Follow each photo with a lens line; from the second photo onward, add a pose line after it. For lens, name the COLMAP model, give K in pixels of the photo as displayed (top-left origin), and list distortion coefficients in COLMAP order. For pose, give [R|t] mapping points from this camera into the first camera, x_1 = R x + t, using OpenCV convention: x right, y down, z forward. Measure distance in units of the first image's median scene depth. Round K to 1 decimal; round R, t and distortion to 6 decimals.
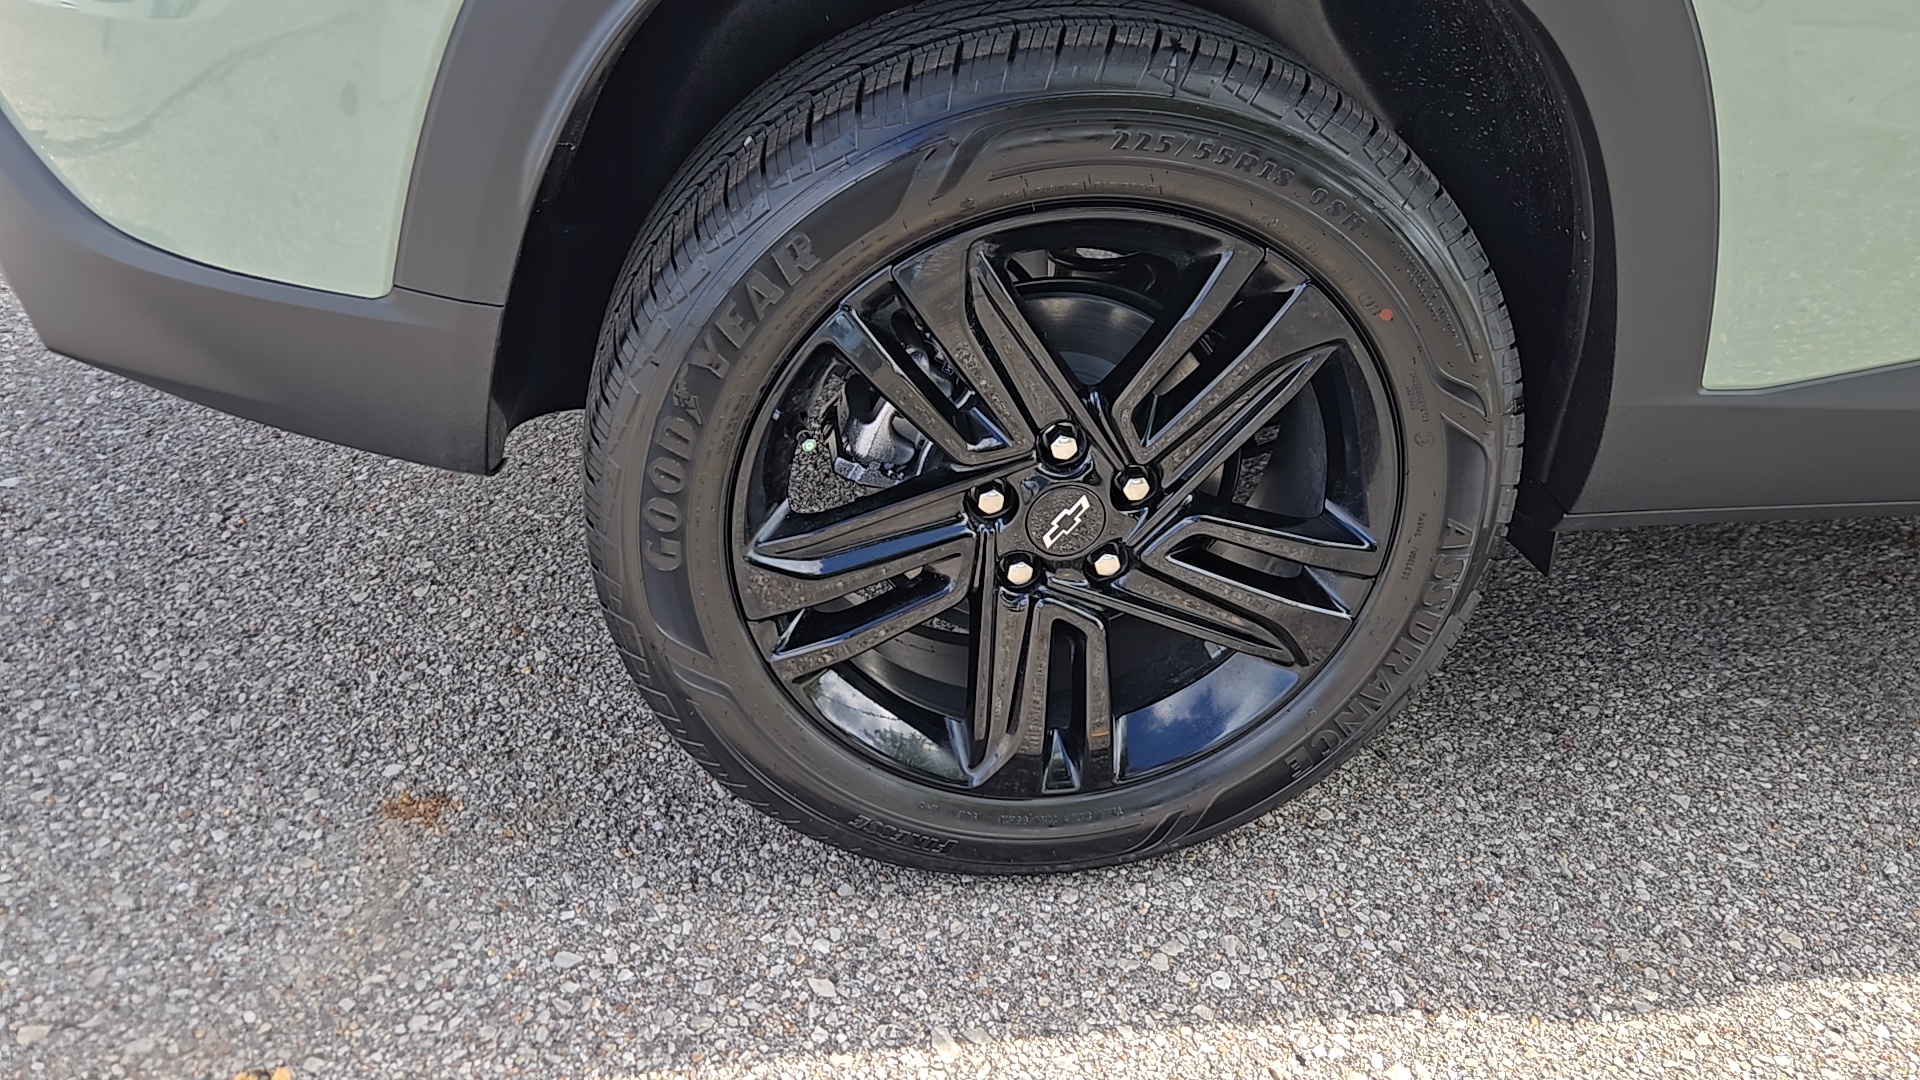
lens RADIAL K [[1593.6, 0, 931.4], [0, 1593.6, 534.6], [0, 0, 1]] dist [-0.002860, -0.003850]
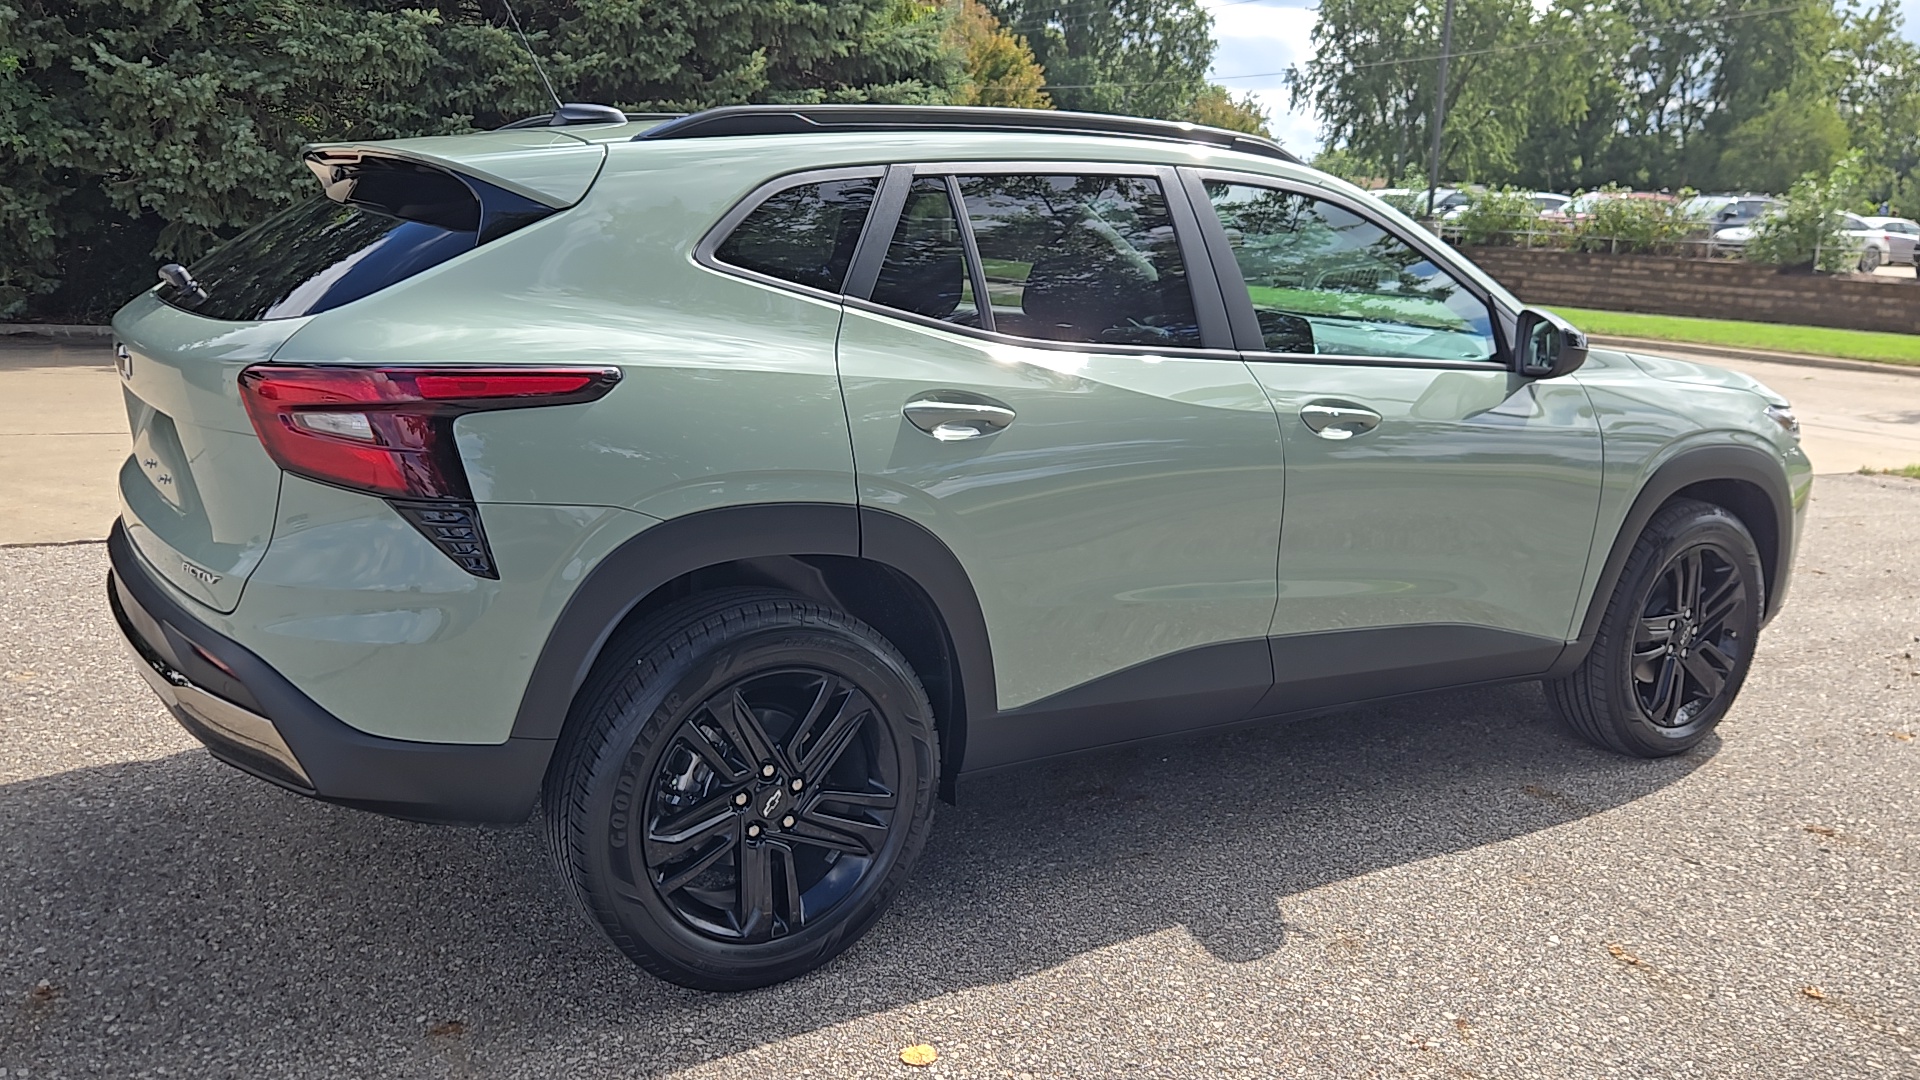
lens RADIAL K [[1593.4, 0, 960.0], [0, 1593.4, 540.0], [0, 0, 1]] dist [0.023117, -0.009695]
pose [[0.890211, -0.087323, 0.447101, -0.680951], [0.218989, 0.942646, -0.251917, 0.277087], [-0.399460, 0.322169, 0.858277, -1.243834]]
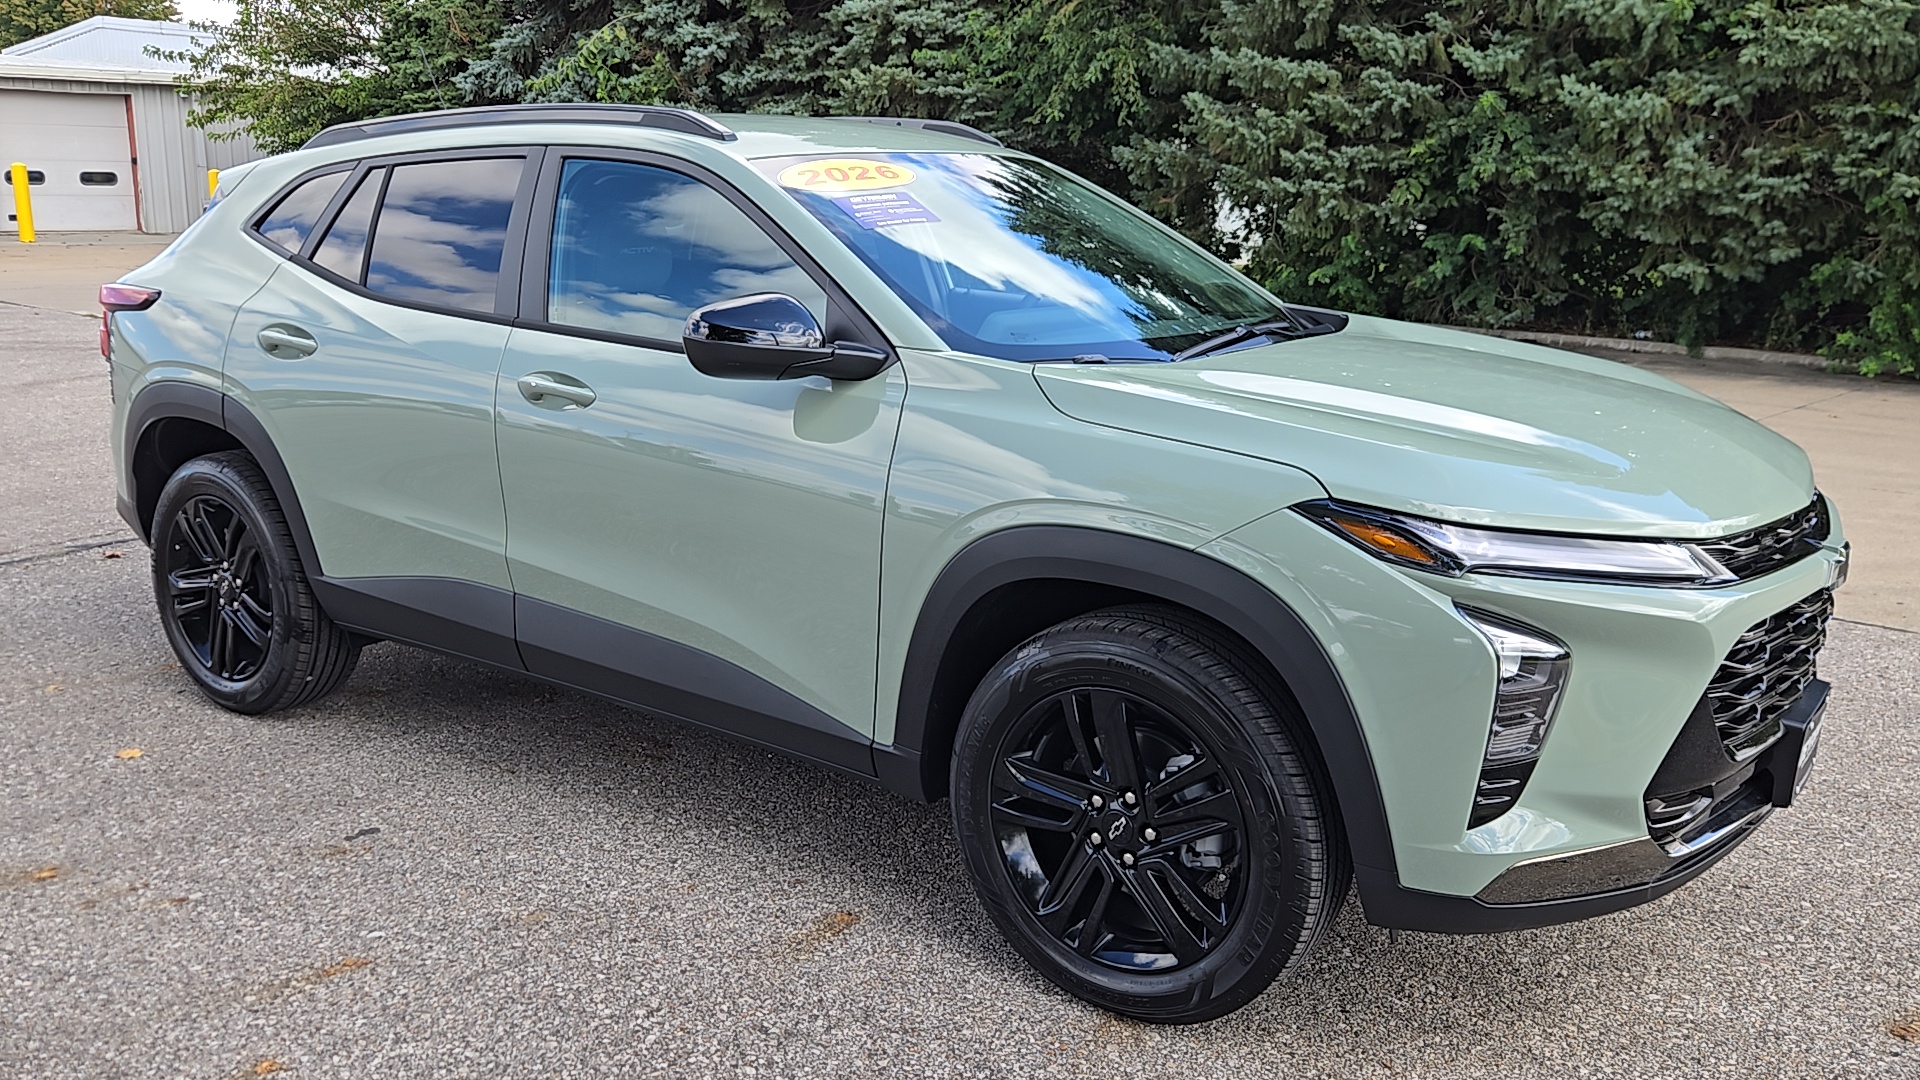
lens RADIAL K [[1602.2, 0, 960.0], [0, 1602.2, 540.0], [0, 0, 1]] dist [0.000847, -0.006769]
pose [[0.747259, 0.116856, -0.654177, 3.743575], [-0.320985, 0.925434, -0.201347, 0.052315], [0.581869, 0.360440, 0.729048, -0.623776]]
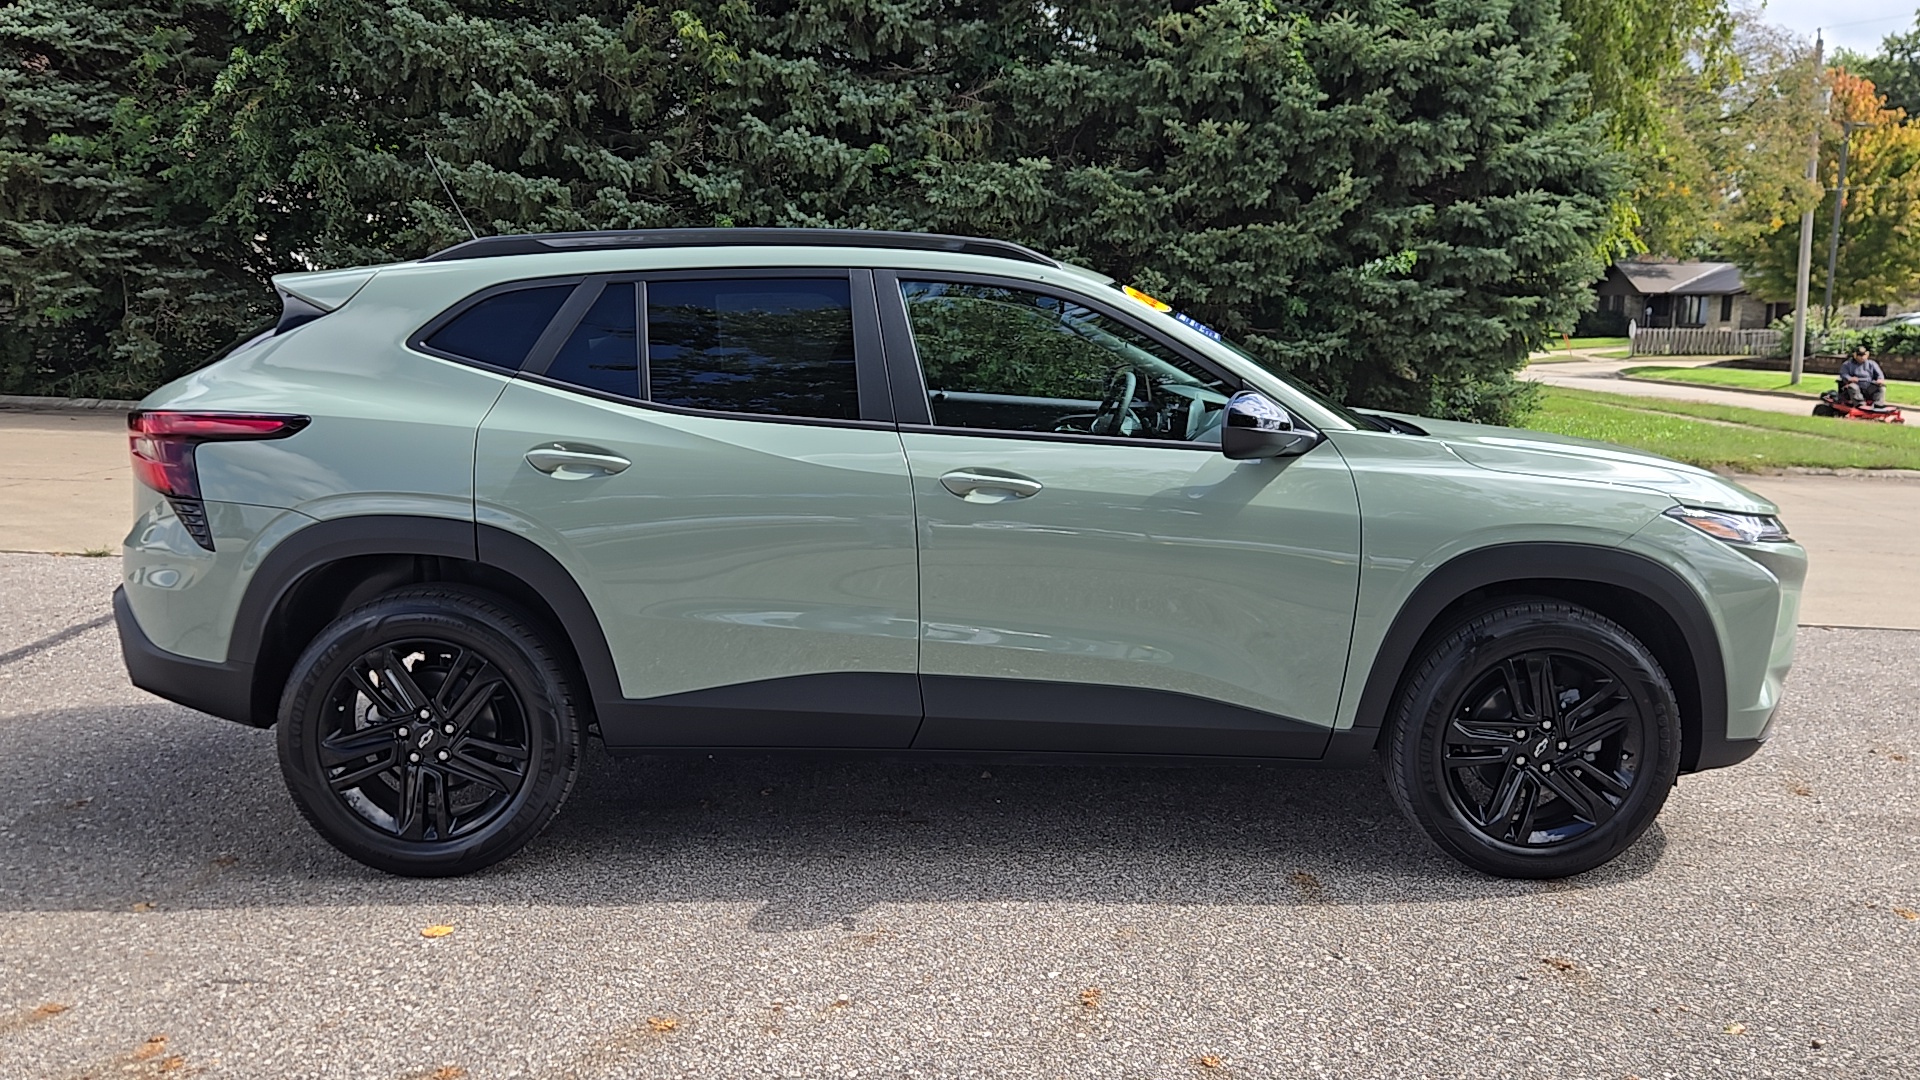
lens RADIAL K [[1602.2, 0, 960.0], [0, 1602.2, 540.0], [0, 0, 1]] dist [0.000847, -0.006769]
pose [[0.998507, -0.003893, -0.054487, 1.325142], [-0.016946, 0.926177, -0.376708, 0.812496], [0.051931, 0.377069, 0.924728, -2.063214]]
